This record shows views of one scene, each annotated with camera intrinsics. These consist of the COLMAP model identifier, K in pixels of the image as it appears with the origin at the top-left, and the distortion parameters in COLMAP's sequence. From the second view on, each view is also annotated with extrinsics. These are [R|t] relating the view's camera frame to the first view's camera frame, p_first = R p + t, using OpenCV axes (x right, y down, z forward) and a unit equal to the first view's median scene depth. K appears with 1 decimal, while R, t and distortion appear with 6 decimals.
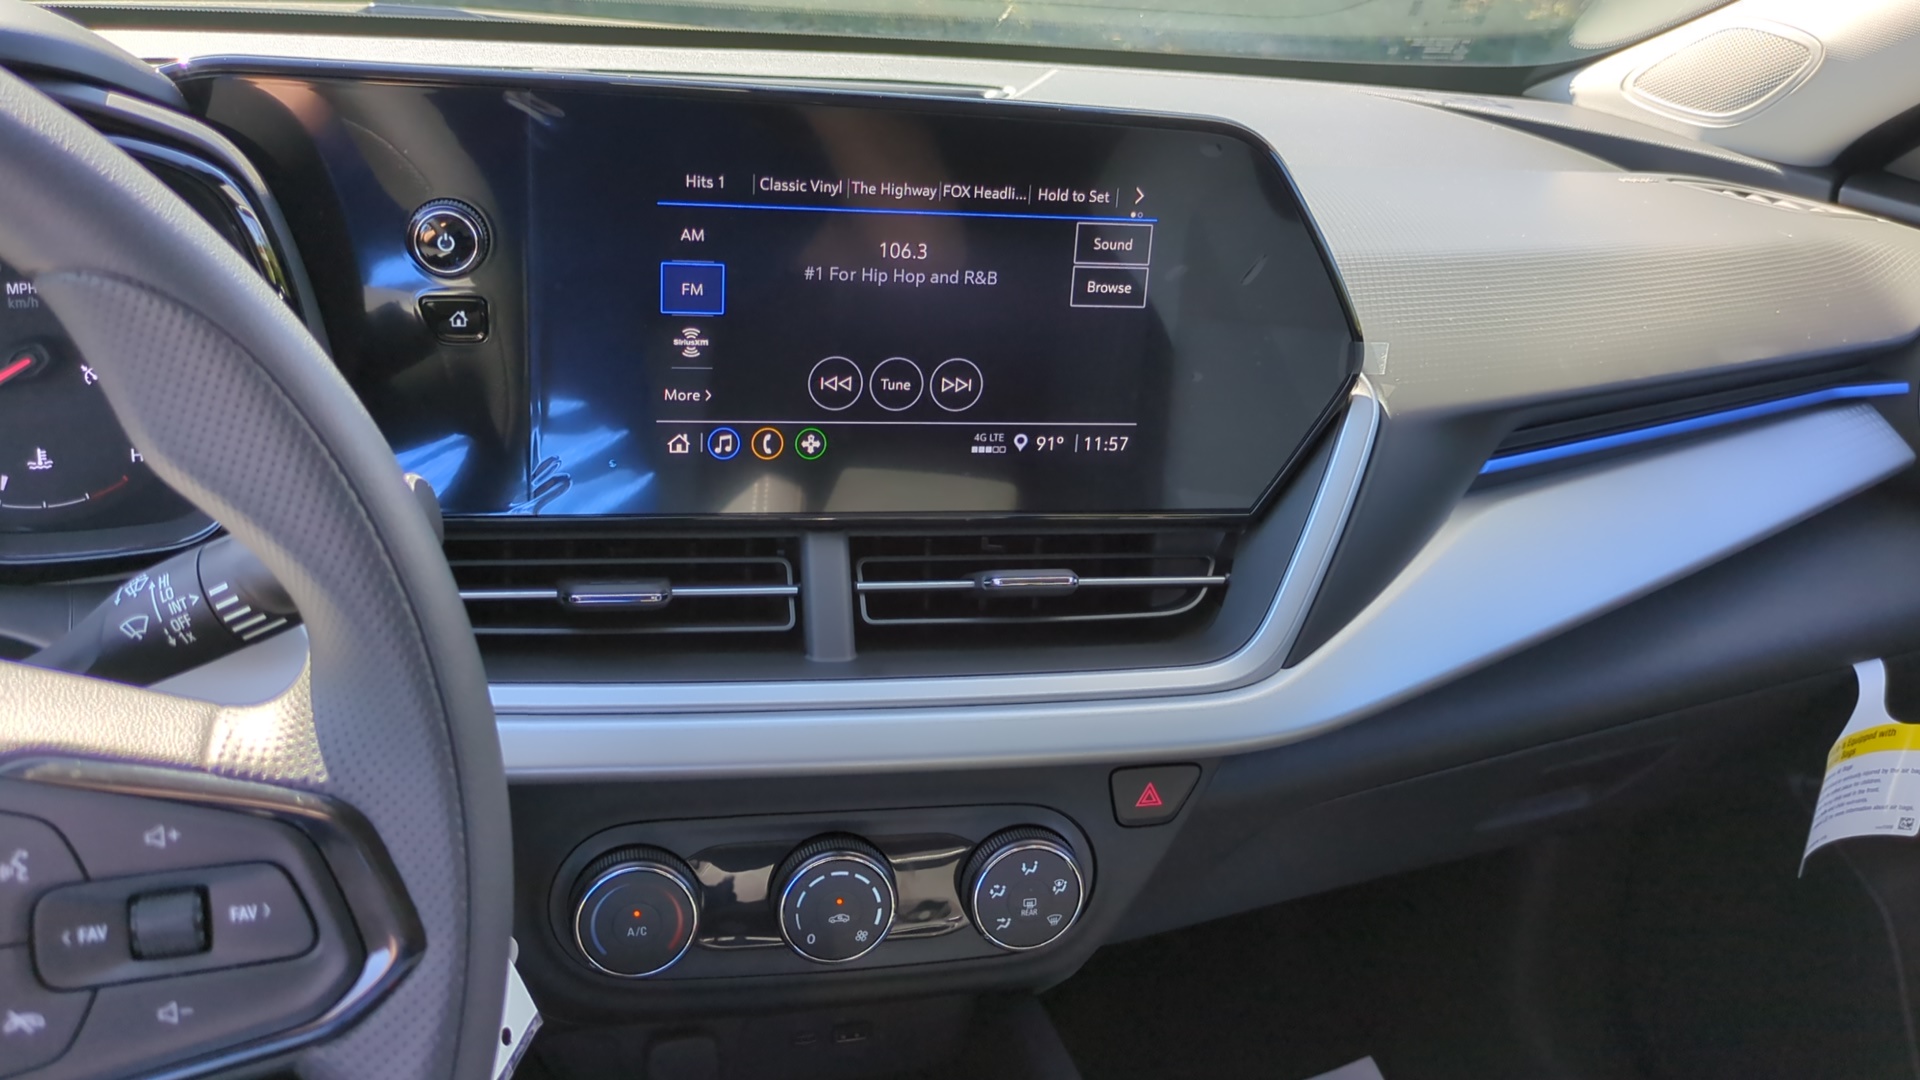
lens RADIAL K [[1704.5, 0, 966.7], [0, 1704.5, 498.7], [0, 0, 1]] dist [0.046666, -0.057335]
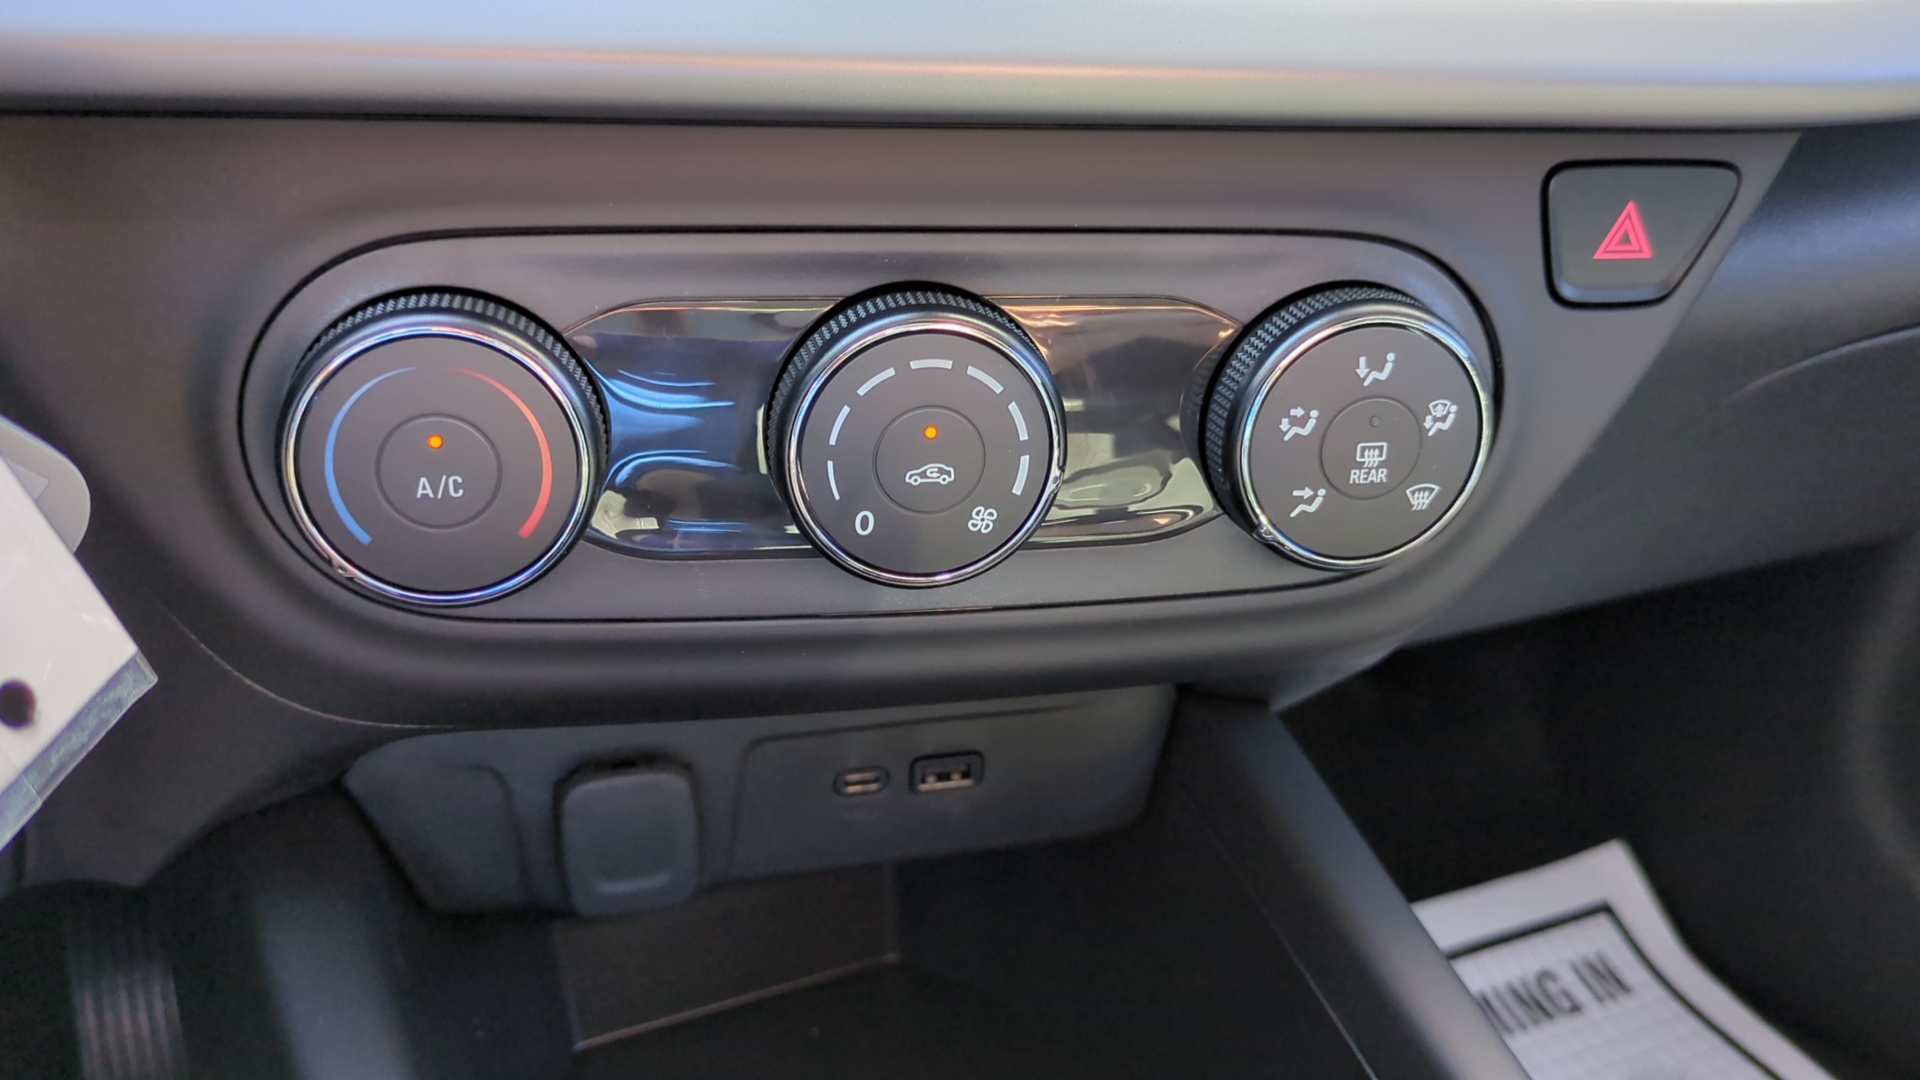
lens RADIAL K [[1704.5, 0, 953.4], [0, 1704.5, 545.1], [0, 0, 1]] dist [0.046666, -0.057335]
pose [[0.998948, 0.000516, -0.045855, -0.048942], [0.005709, 0.990756, 0.135532, 0.203160], [0.045501, -0.135652, 0.989711, 0.573732]]
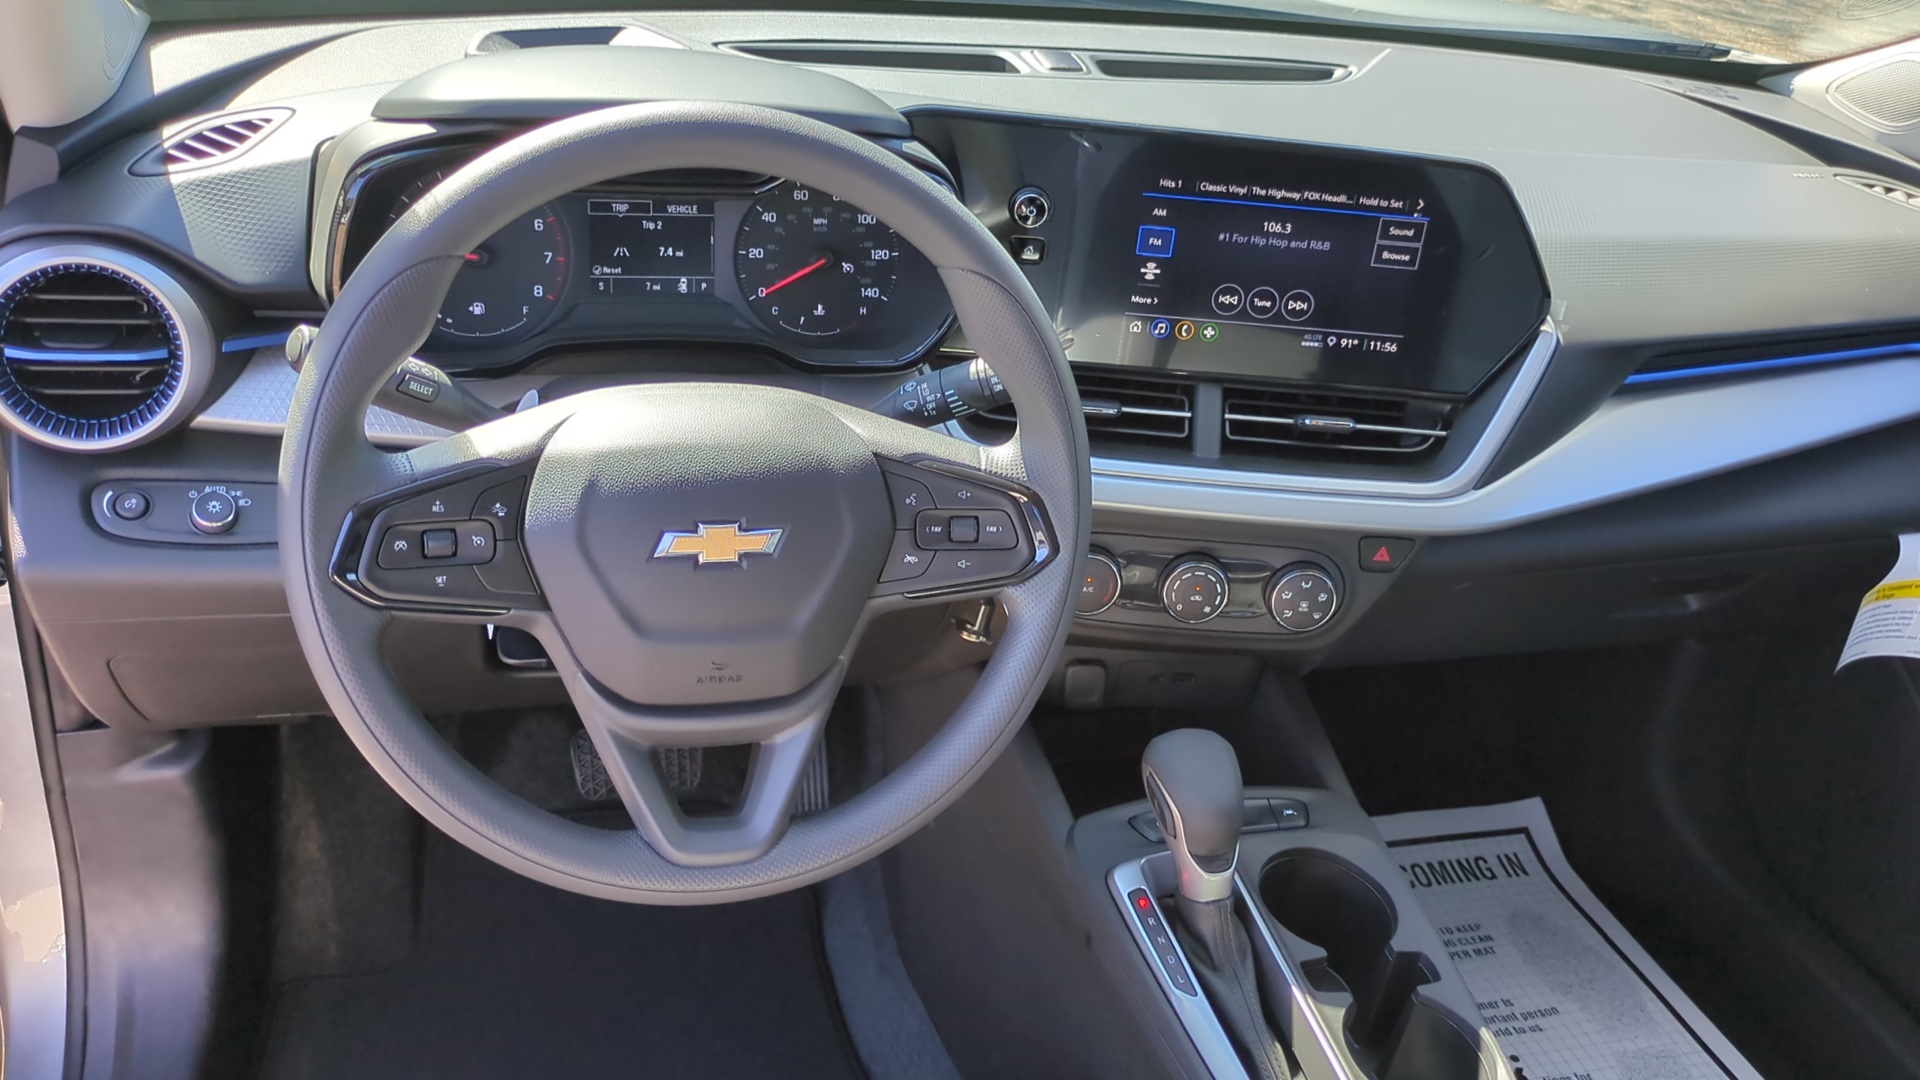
lens RADIAL K [[1704.5, 0, 957.9], [0, 1704.5, 545.1], [0, 0, 1]] dist [0.046666, -0.057335]
pose [[0.980631, 0.114631, -0.158817, -0.041452], [-0.091075, 0.984724, 0.148404, -0.054492], [0.173403, -0.131066, 0.976091, -0.791077]]
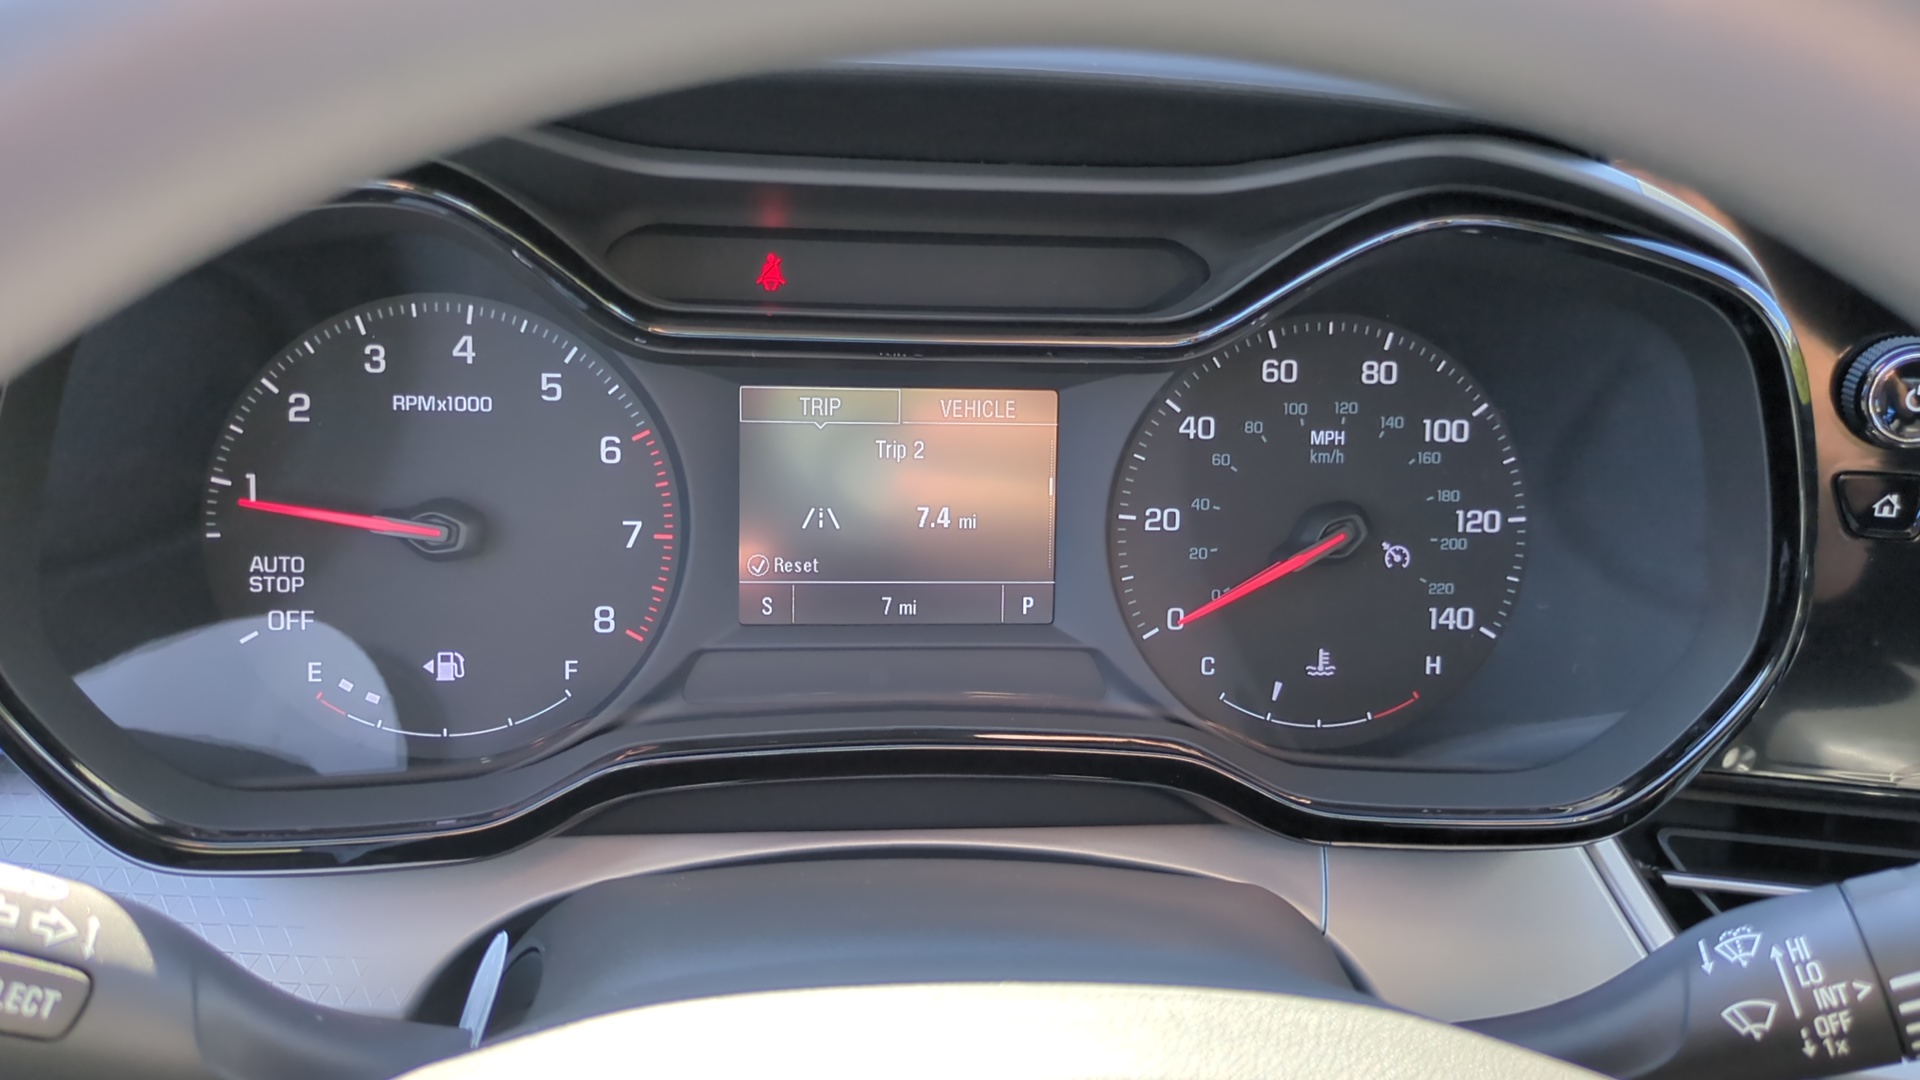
lens RADIAL K [[1704.5, 0, 959.1], [0, 1704.5, 528.3], [0, 0, 1]] dist [0.046666, -0.057335]
pose [[0.938055, 0.072188, -0.338884, -0.387165], [-0.085864, 0.995980, -0.025516, -0.043355], [0.335680, 0.053033, 0.940482, 0.212349]]
